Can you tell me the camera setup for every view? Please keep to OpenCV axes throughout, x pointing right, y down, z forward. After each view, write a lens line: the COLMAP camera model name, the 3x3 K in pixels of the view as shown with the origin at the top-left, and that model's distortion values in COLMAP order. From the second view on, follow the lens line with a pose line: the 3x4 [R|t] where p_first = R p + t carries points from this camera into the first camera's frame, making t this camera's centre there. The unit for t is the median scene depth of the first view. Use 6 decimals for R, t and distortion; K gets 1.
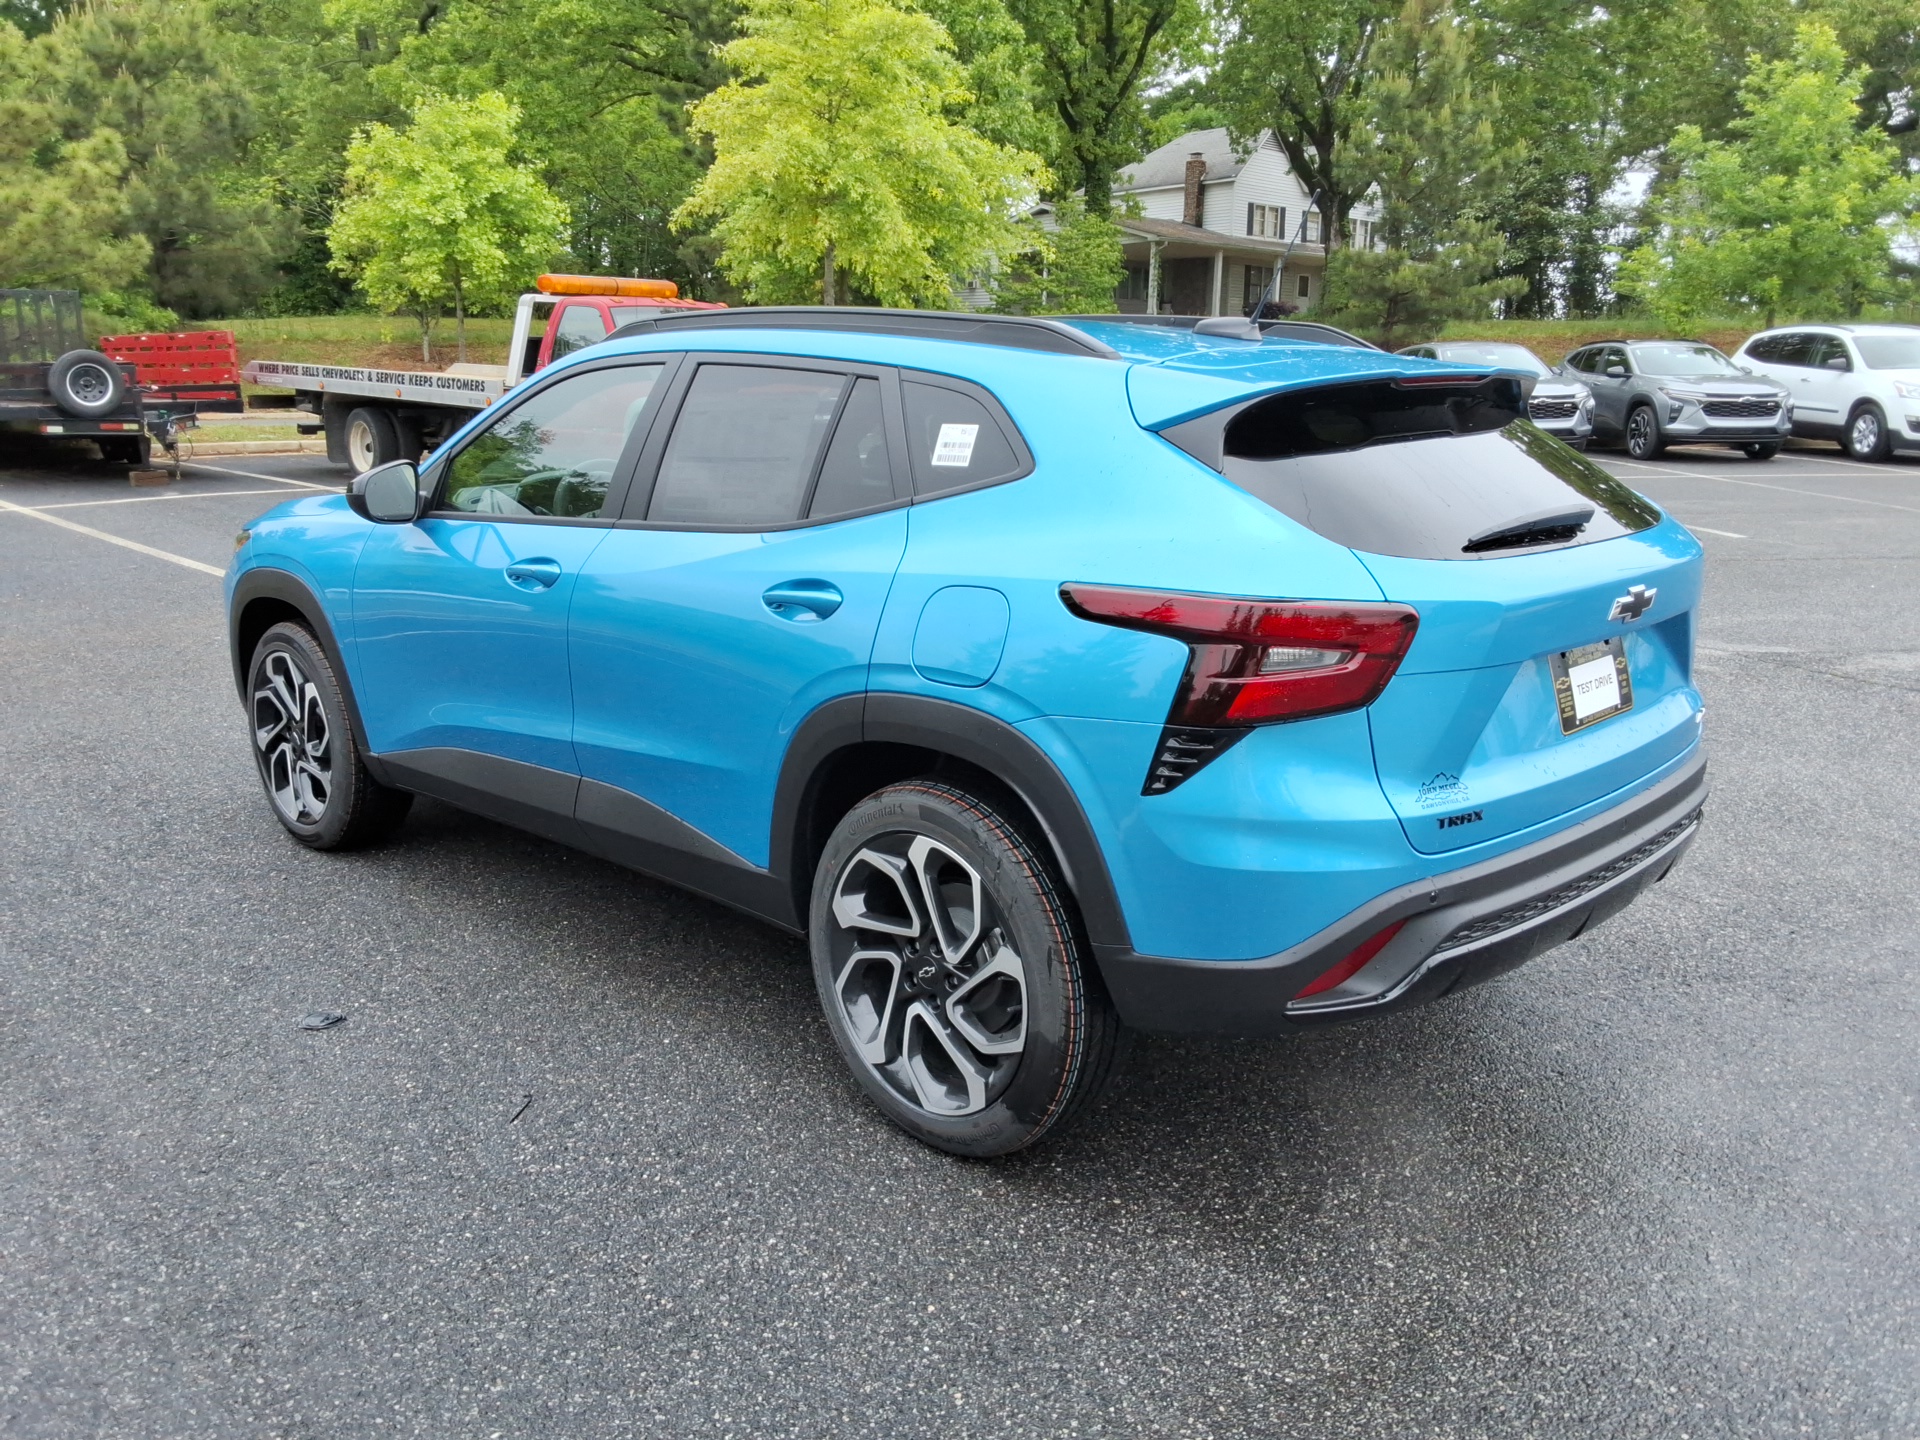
lens RADIAL K [[1542.2, 0, 968.6], [0, 1542.2, 730.7], [0, 0, 1]] dist [0.088216, -0.133424]
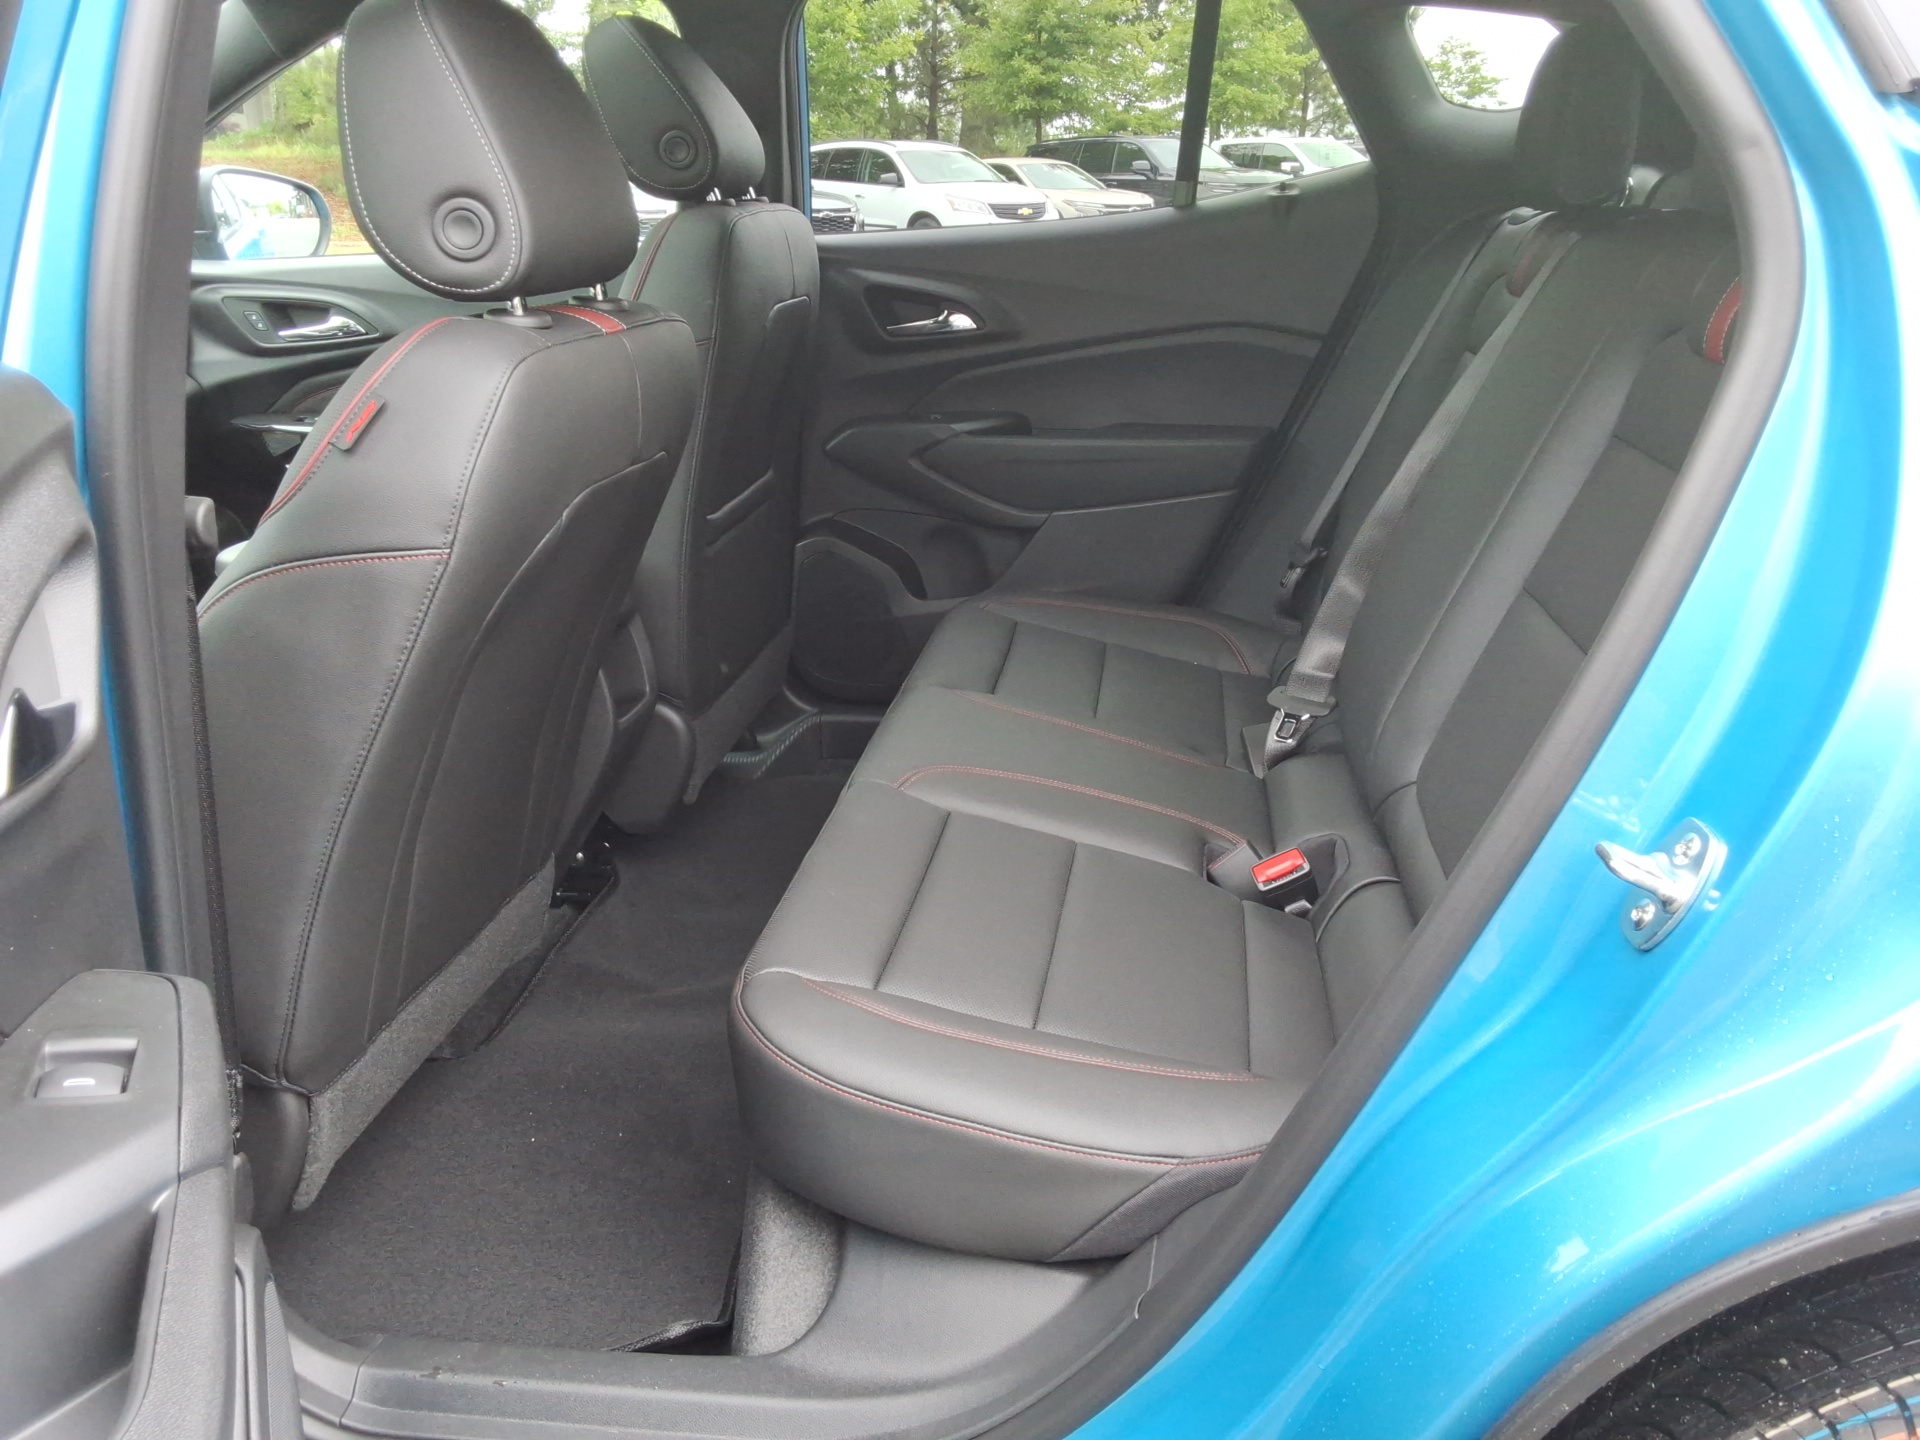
lens RADIAL K [[1542.2, 0, 966.7], [0, 1542.2, 725.1], [0, 0, 1]] dist [0.088216, -0.133424]
pose [[0.804614, -0.195415, 0.560721, -0.044751], [0.143209, 0.980285, 0.136137, -0.013706], [-0.576270, -0.029238, 0.816736, 0.119351]]
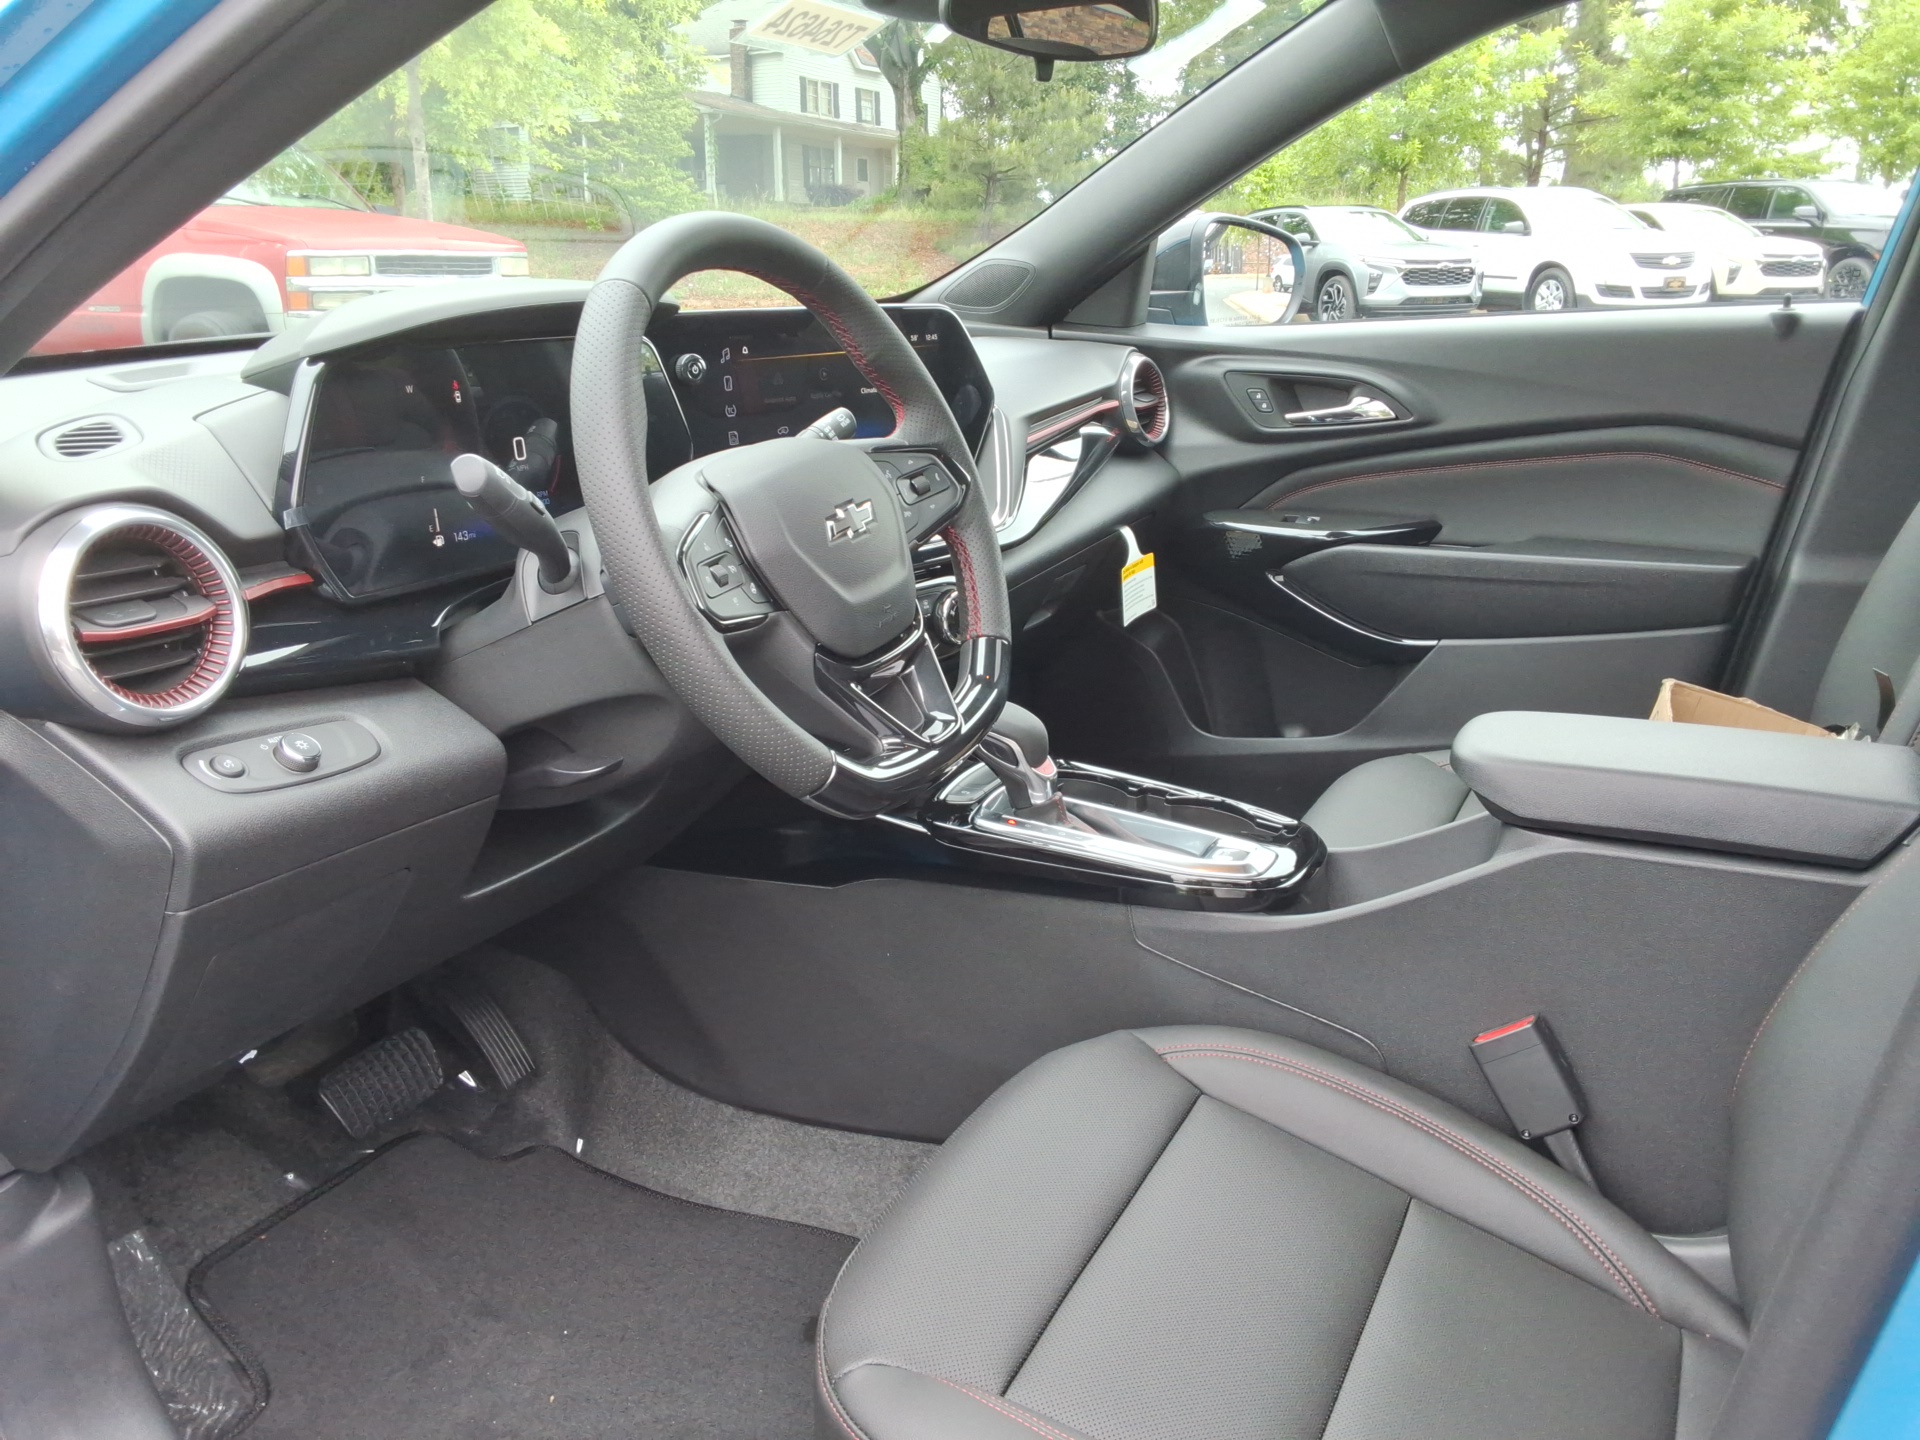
lens RADIAL K [[1542.2, 0, 965.6], [0, 1542.2, 711.3], [0, 0, 1]] dist [0.088216, -0.133424]
pose [[0.956155, -0.091719, 0.278127, -0.059413], [0.077671, 0.995103, 0.061137, -0.021983], [-0.282372, -0.036854, 0.958597, 0.153964]]
